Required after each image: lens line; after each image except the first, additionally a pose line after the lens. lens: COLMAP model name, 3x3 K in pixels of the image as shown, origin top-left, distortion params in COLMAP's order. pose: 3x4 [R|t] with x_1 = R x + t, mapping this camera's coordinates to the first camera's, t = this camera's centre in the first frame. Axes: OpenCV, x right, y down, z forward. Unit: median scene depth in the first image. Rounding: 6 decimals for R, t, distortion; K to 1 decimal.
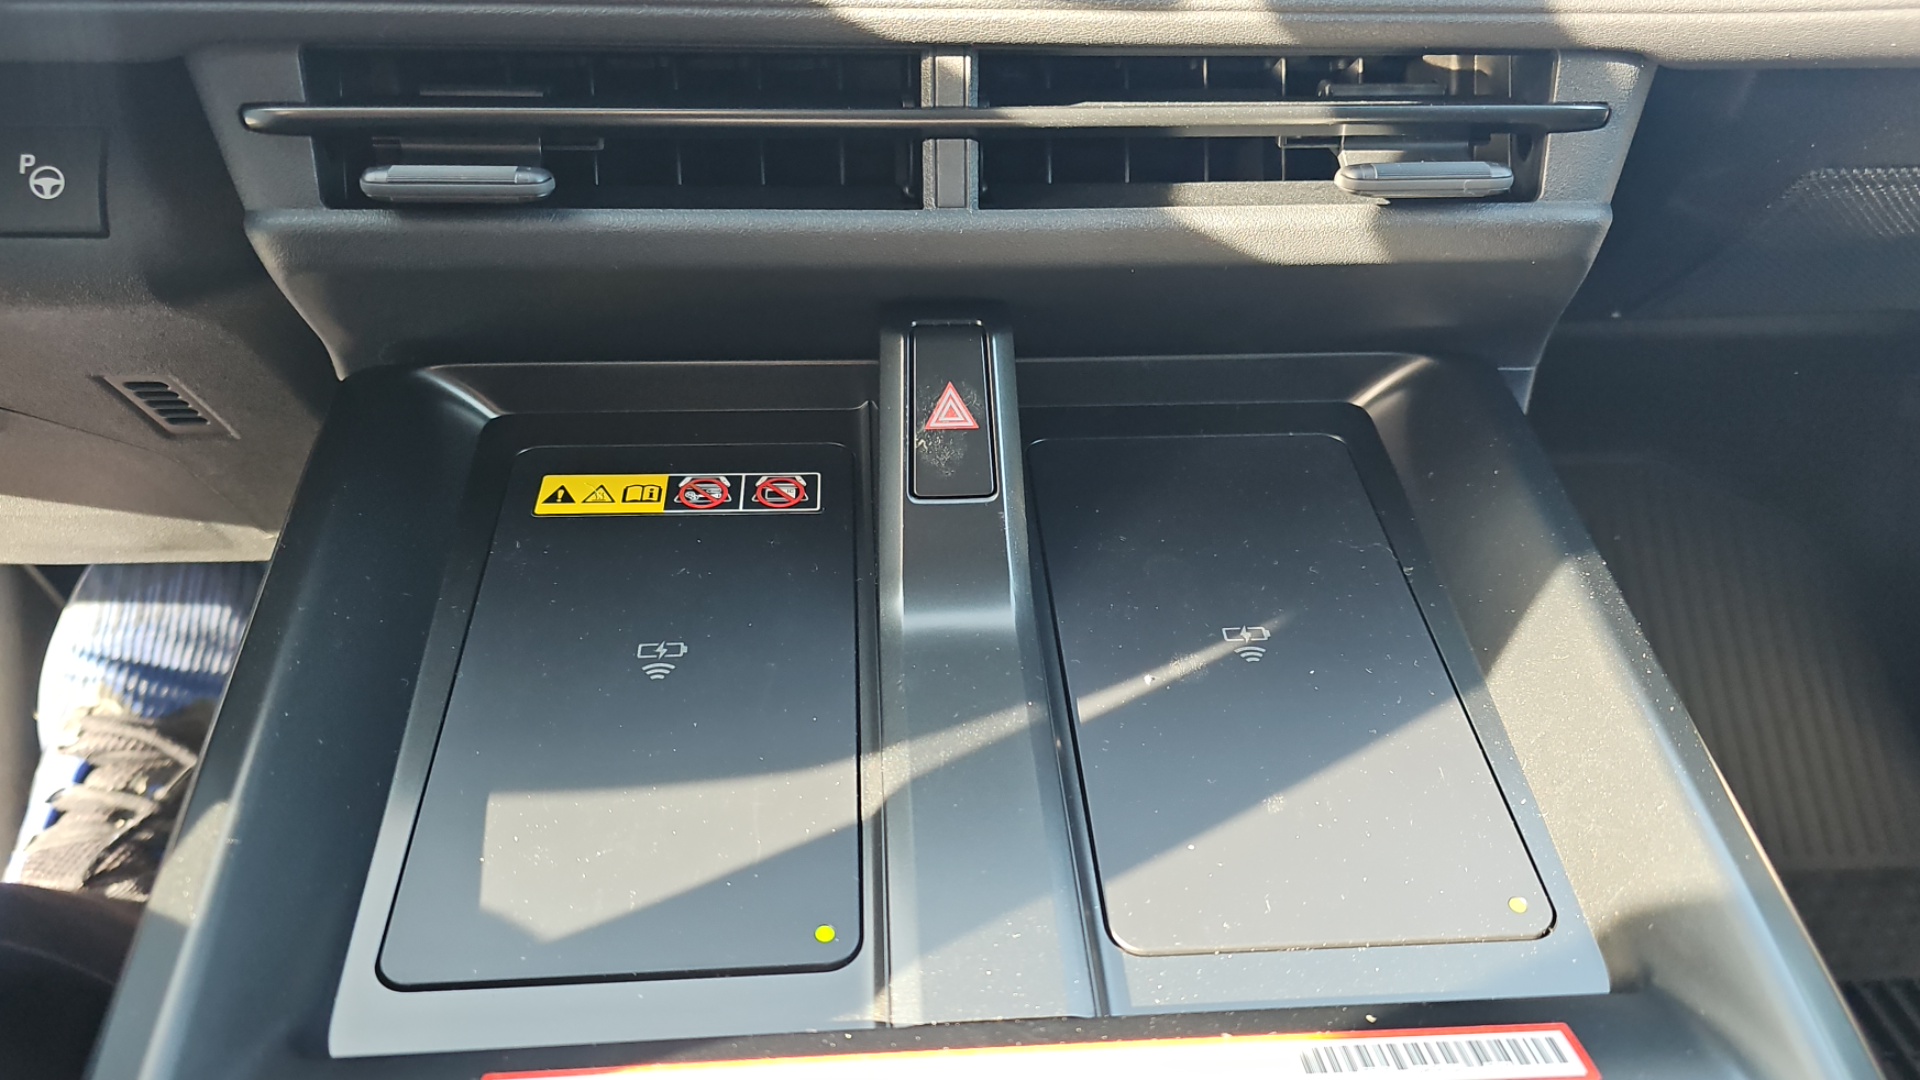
lens RADIAL K [[1429.2, 0, 960.3], [0, 1429.2, 580.2], [0, 0, 1]] dist [0.087395, -0.189803]
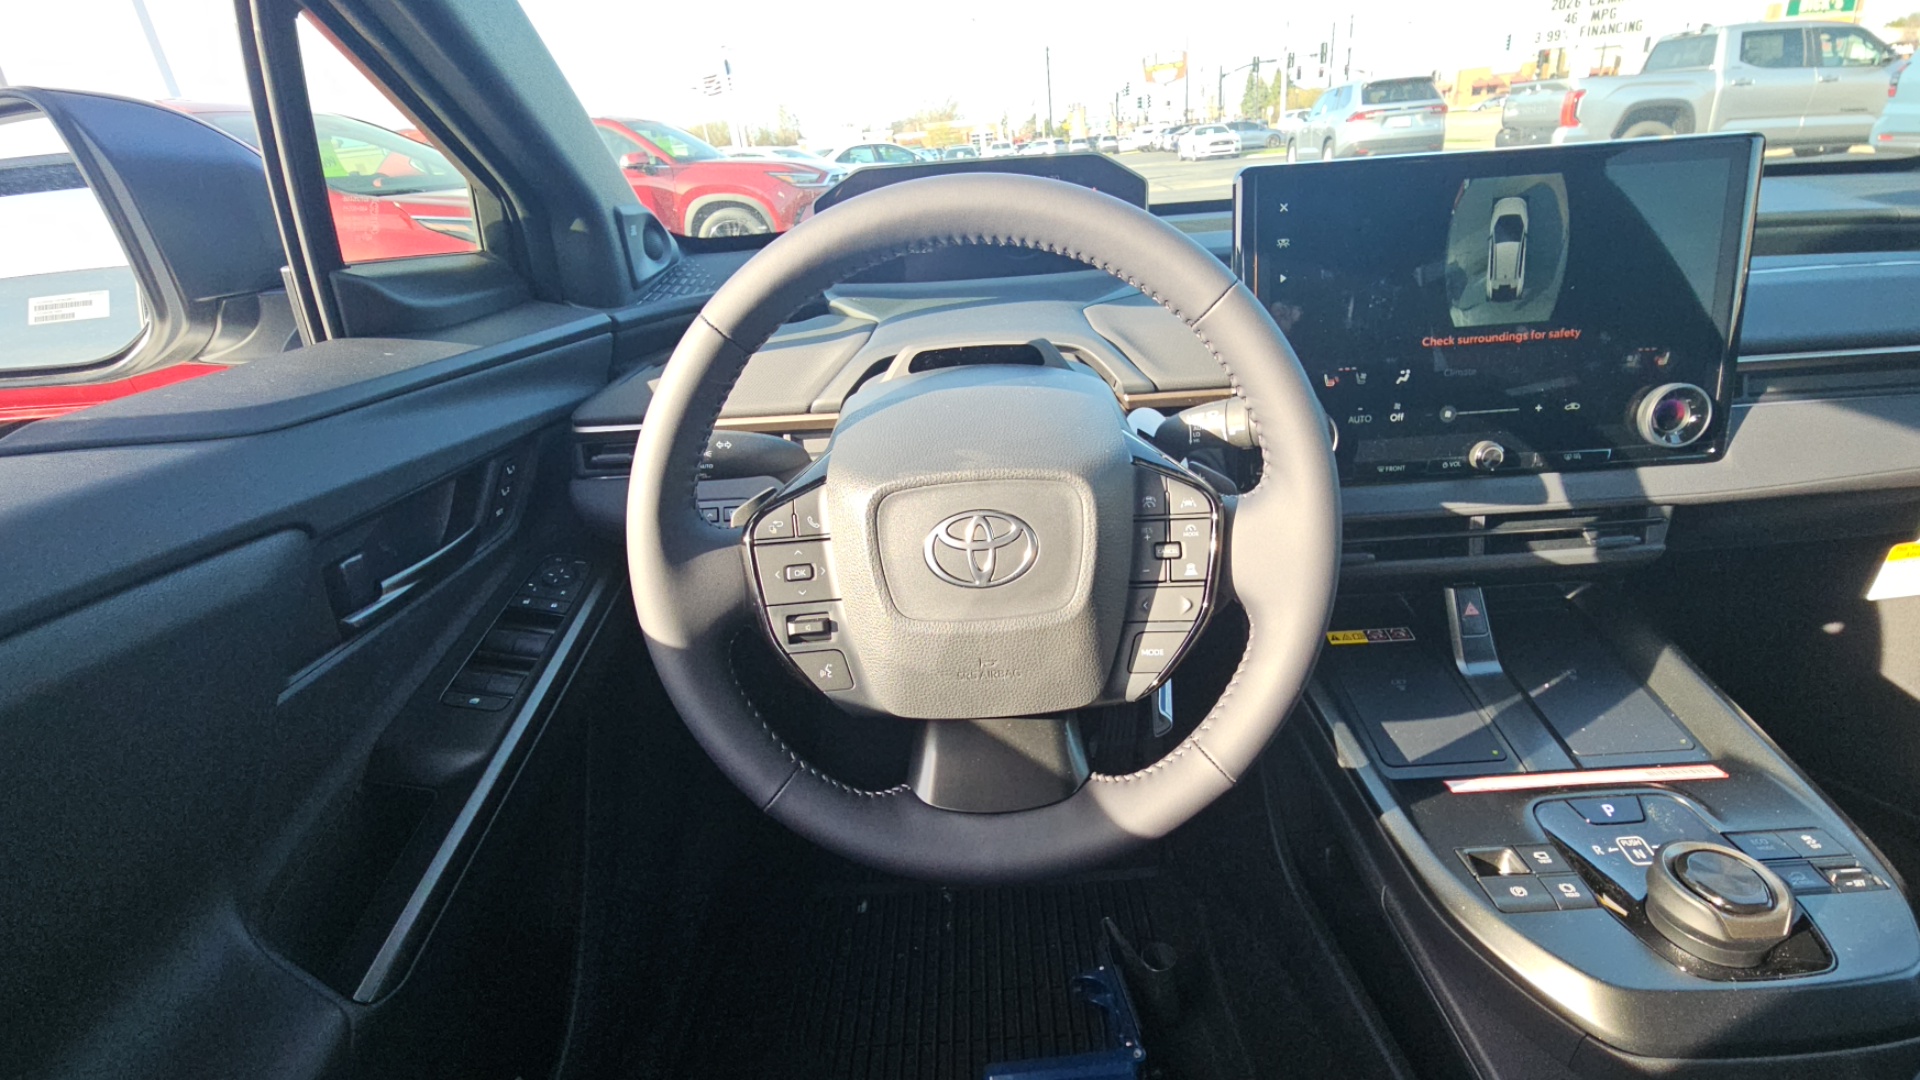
lens RADIAL K [[861.7, 0, 980.2], [0, 861.7, 542.6], [0, 0, 1]] dist [0.006321, -0.004946]
pose [[0.994173, -0.048838, -0.096098, -1.007215], [0.035010, 0.989439, -0.140660, -0.026232], [0.101952, 0.136476, 0.985383, -1.237836]]
